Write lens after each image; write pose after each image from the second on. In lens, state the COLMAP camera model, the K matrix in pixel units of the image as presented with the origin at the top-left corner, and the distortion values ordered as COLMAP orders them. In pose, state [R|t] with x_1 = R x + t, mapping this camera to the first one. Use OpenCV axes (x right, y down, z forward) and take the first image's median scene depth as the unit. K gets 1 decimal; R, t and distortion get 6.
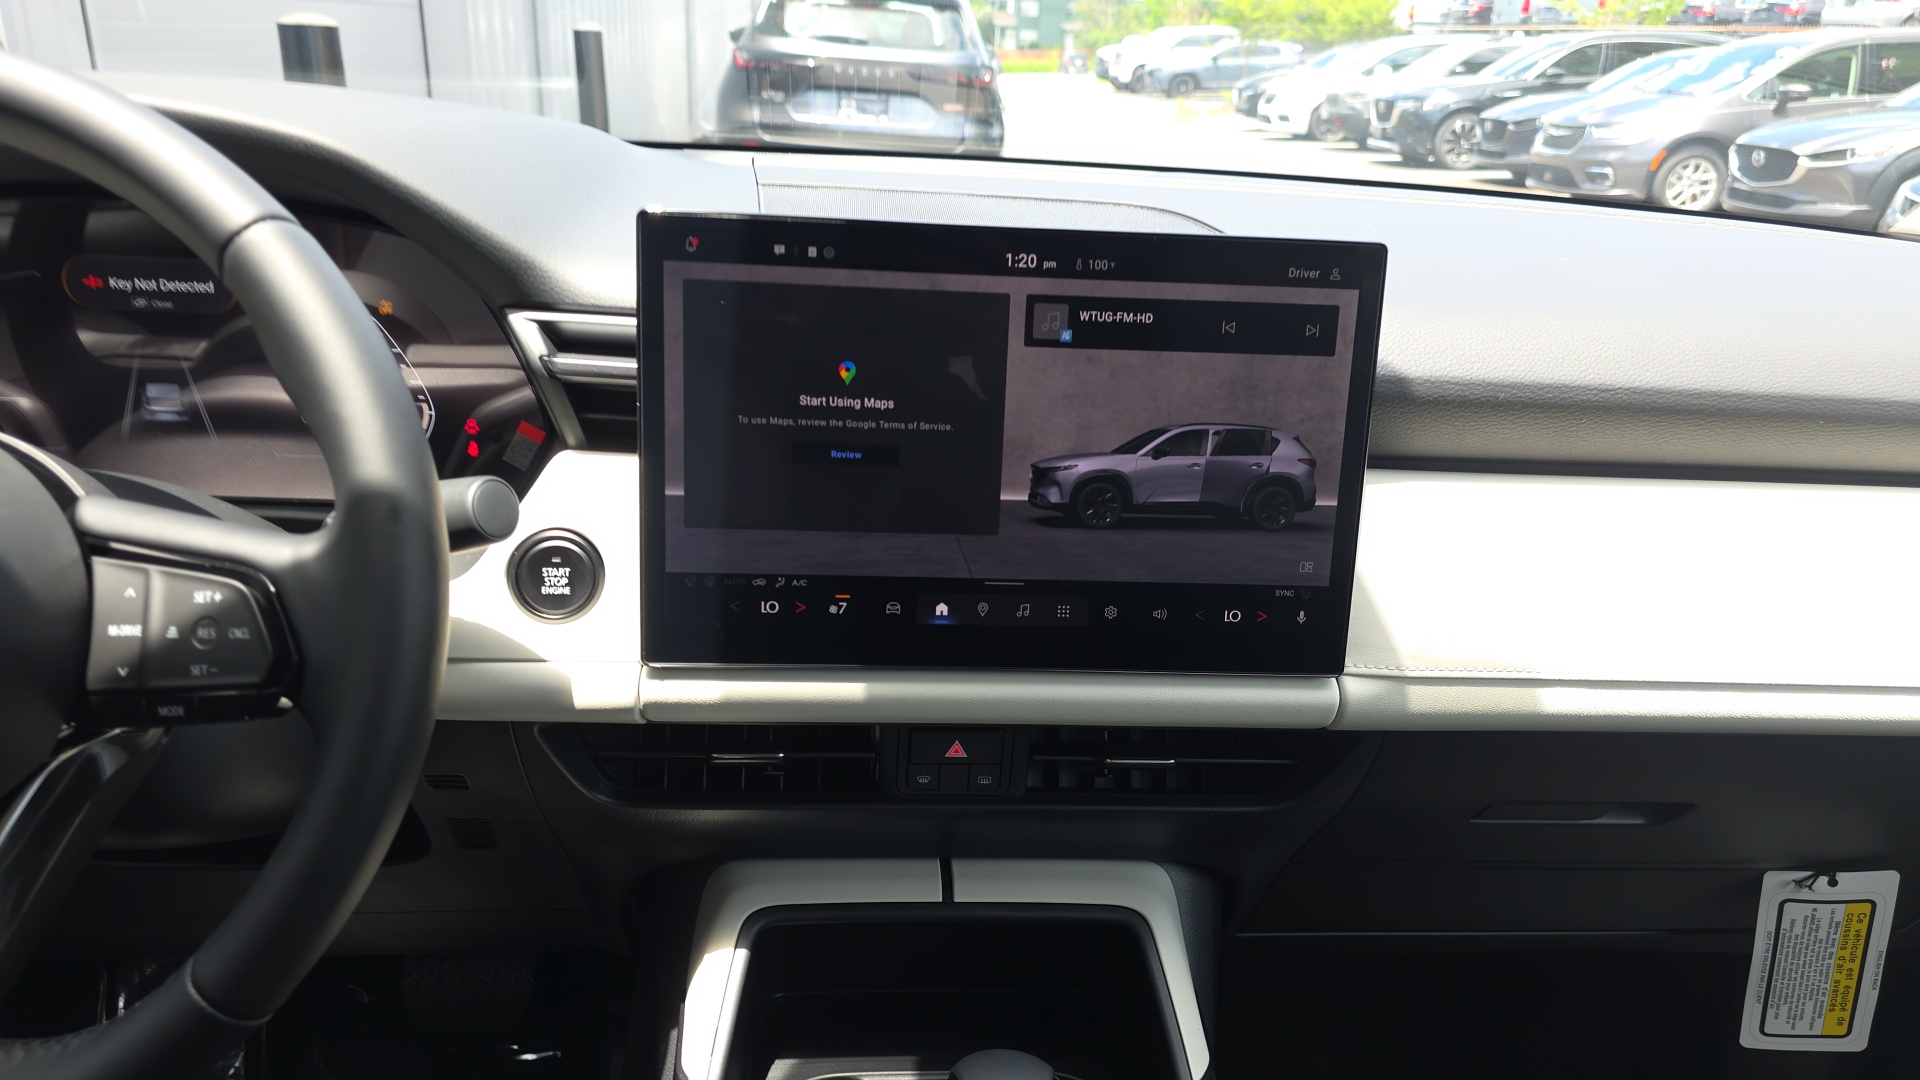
lens RADIAL K [[1289.4, 0, 960.0], [0, 1289.4, 540.0], [0, 0, 1]] dist [0.068146, -0.078617]
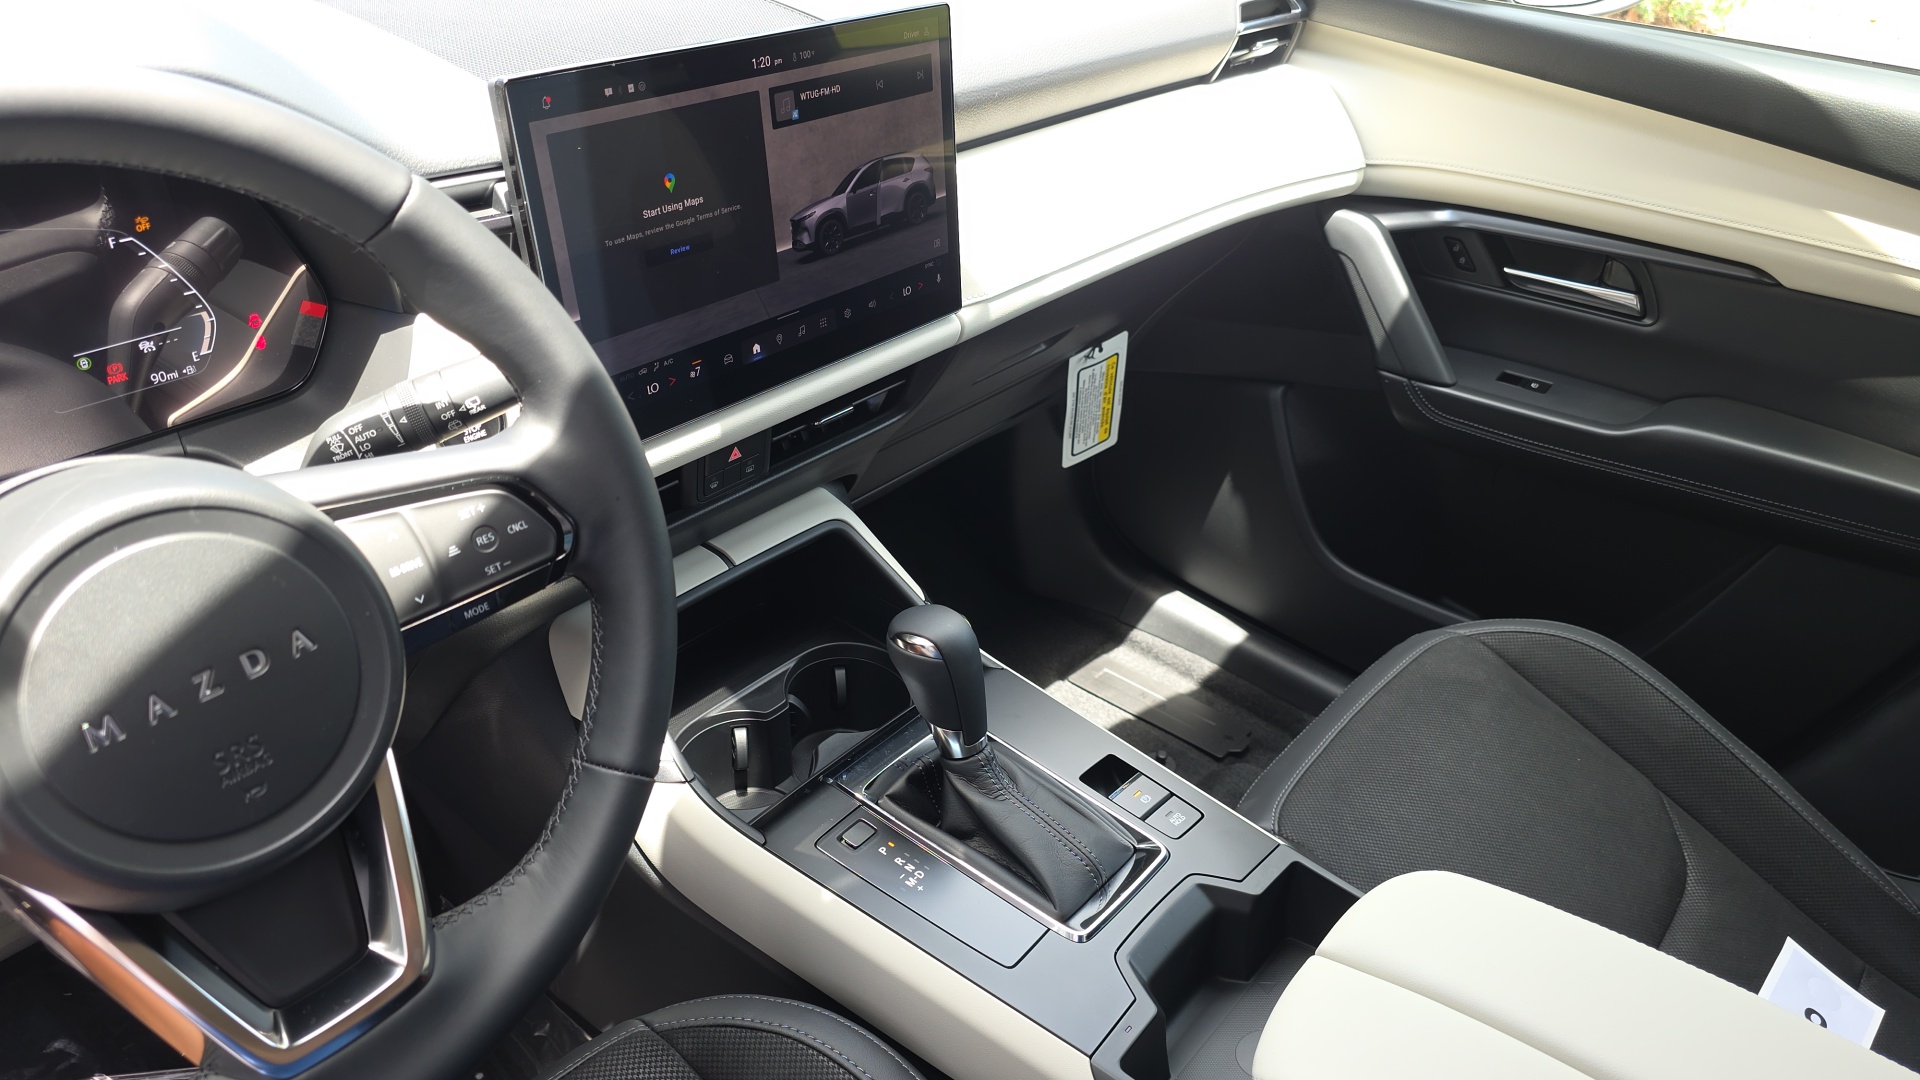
lens RADIAL K [[1288.9, 0, 922.5], [0, 1288.9, 546.6], [0, 0, 1]] dist [0.083004, -0.107378]
pose [[0.711554, -0.398349, 0.578799, -0.735185], [0.222150, 0.909048, 0.352535, -0.188708], [-0.666588, -0.122268, 0.735330, -0.104807]]
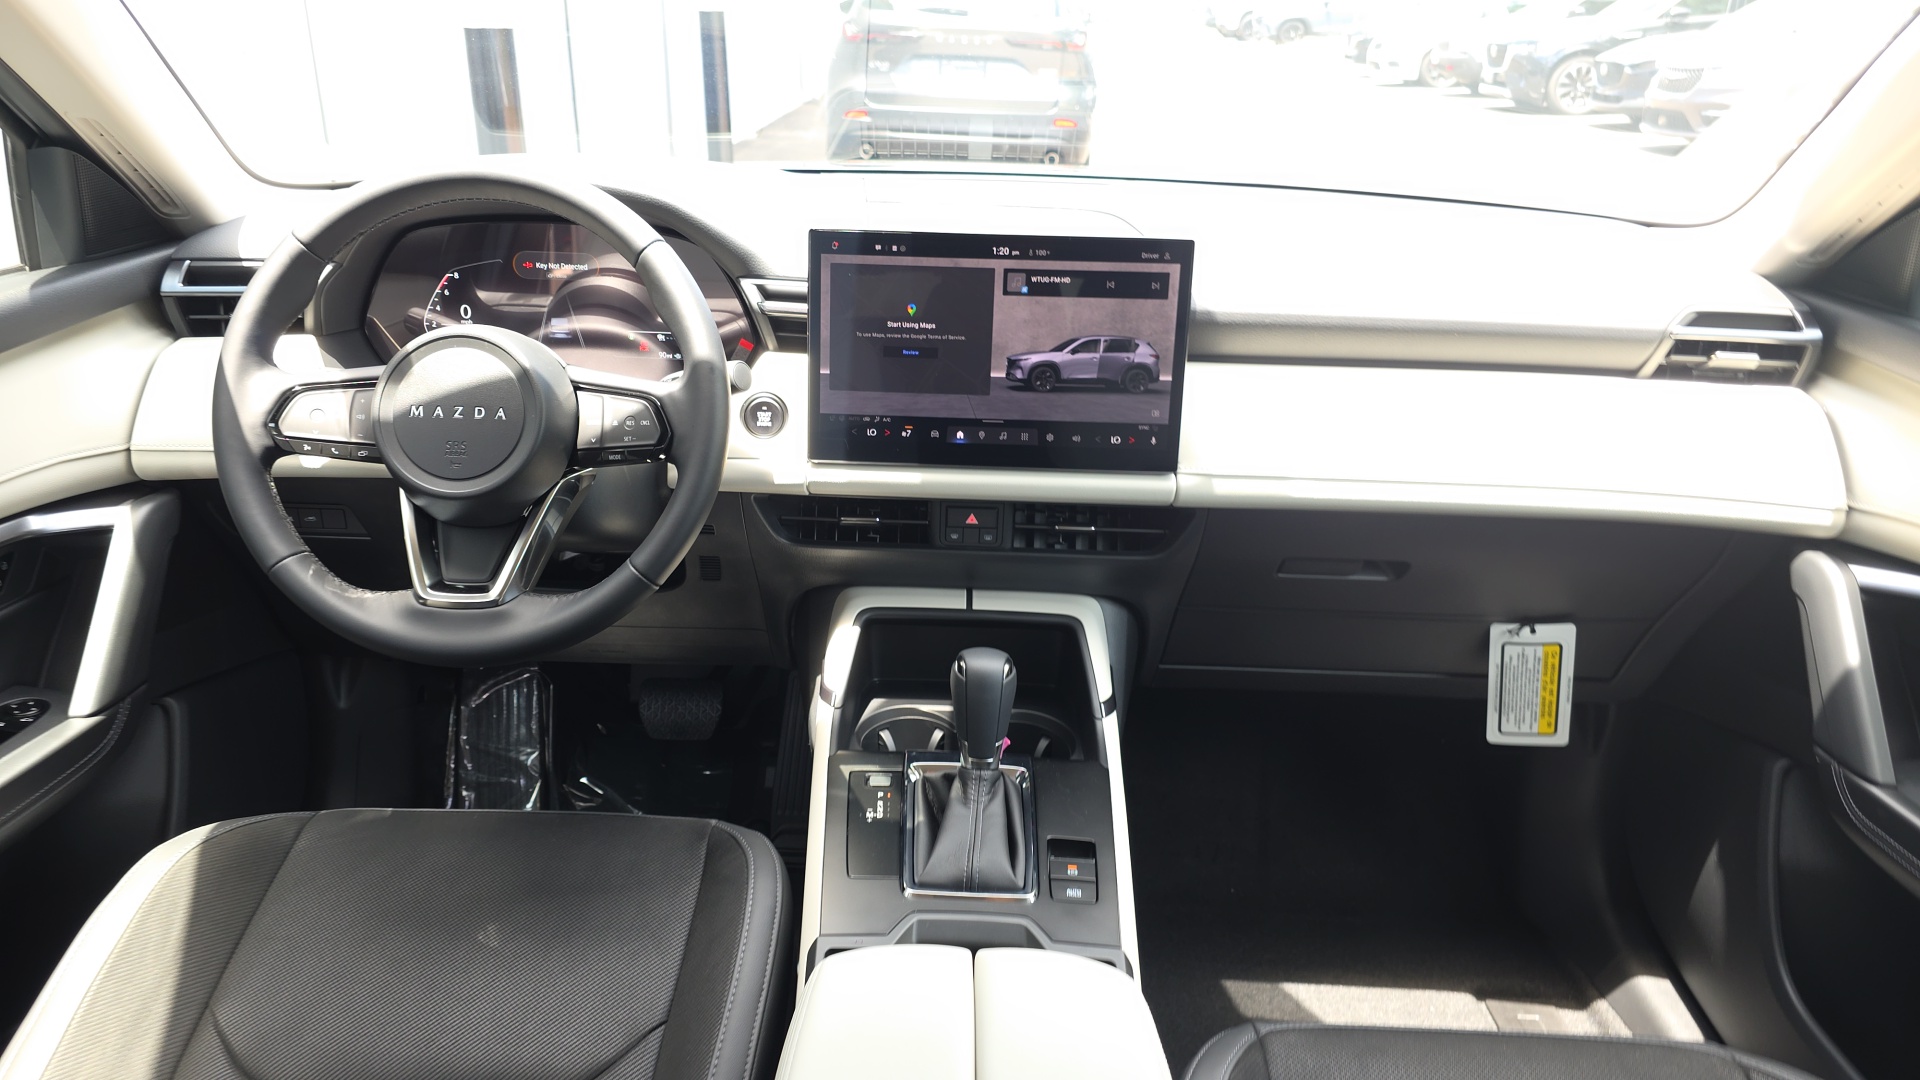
lens RADIAL K [[1289.8, 0, 918.1], [0, 1289.8, 530.1], [0, 0, 1]] dist [0.083495, -0.100187]
pose [[0.993902, 0.013401, -0.109448, 0.134987], [-0.010495, 0.999578, 0.027083, 0.144412], [0.109764, -0.025769, 0.993624, -0.912169]]
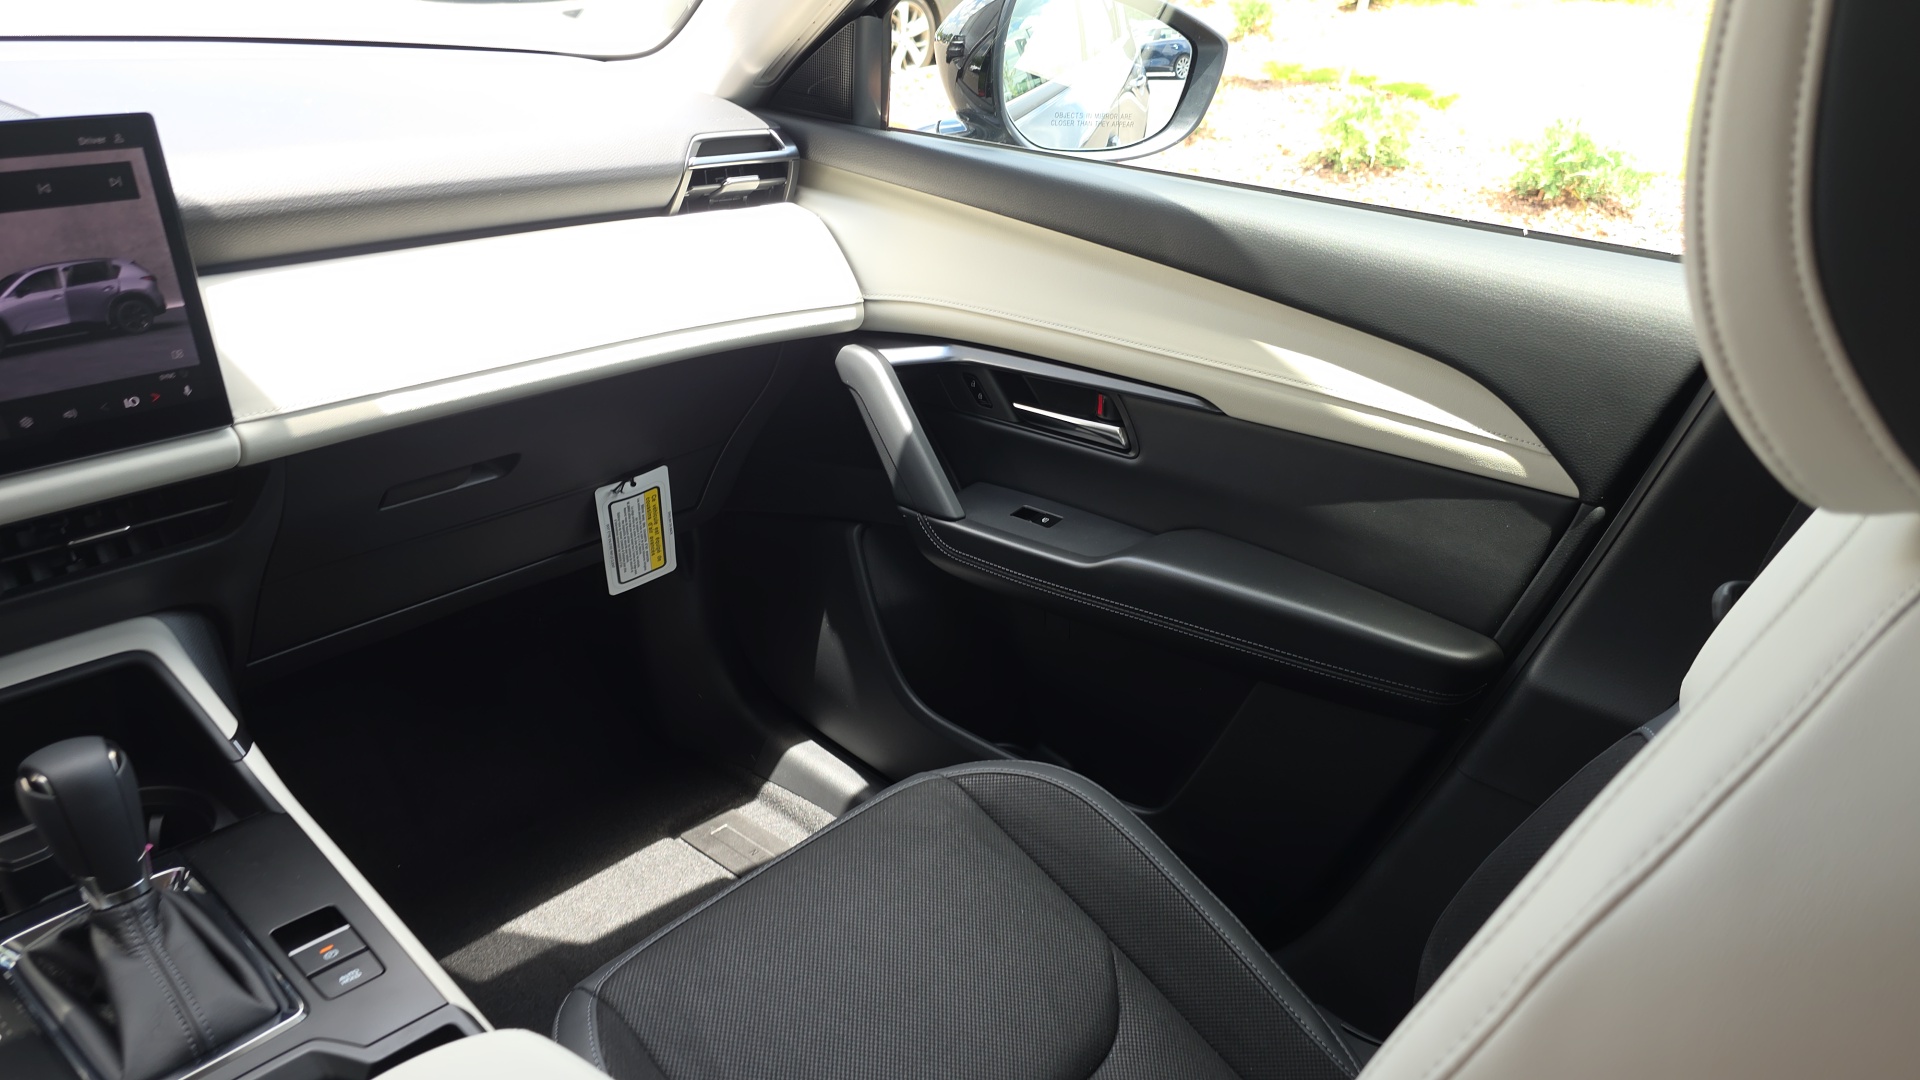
lens RADIAL K [[1306.4, 0, 995.7], [0, 1306.4, 552.2], [0, 0, 1]] dist [0.046006, -0.047681]
pose [[0.700076, -0.323407, 0.636633, -0.089444], [0.218233, 0.945802, 0.240483, 0.073841], [-0.679903, -0.029422, 0.732711, -0.648565]]
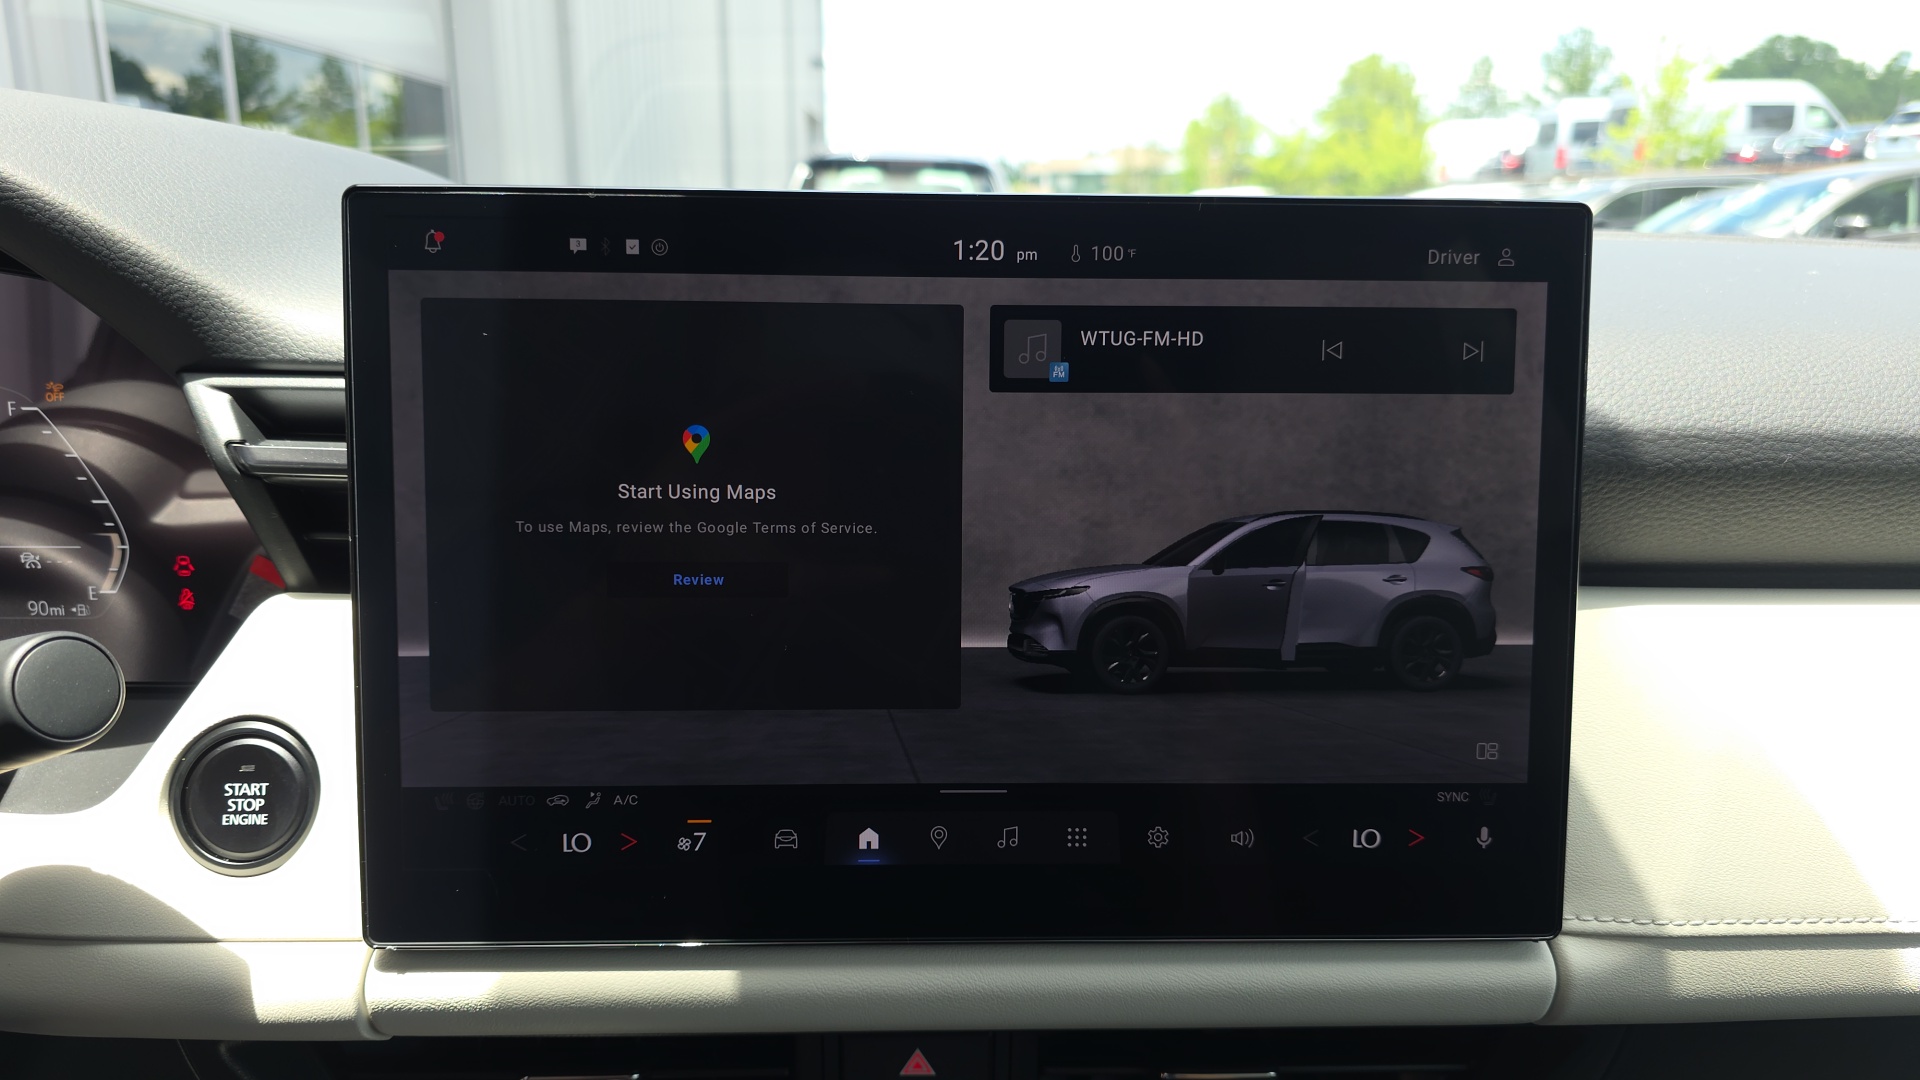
lens RADIAL K [[1283.9, 0, 960.0], [0, 1283.9, 540.0], [0, 0, 1]] dist [0.037626, -0.050676]
pose [[0.998633, -0.031297, -0.041858, 0.056226], [0.025577, 0.991076, -0.130825, -0.003564], [0.045579, 0.129575, 0.990522, 0.400959]]
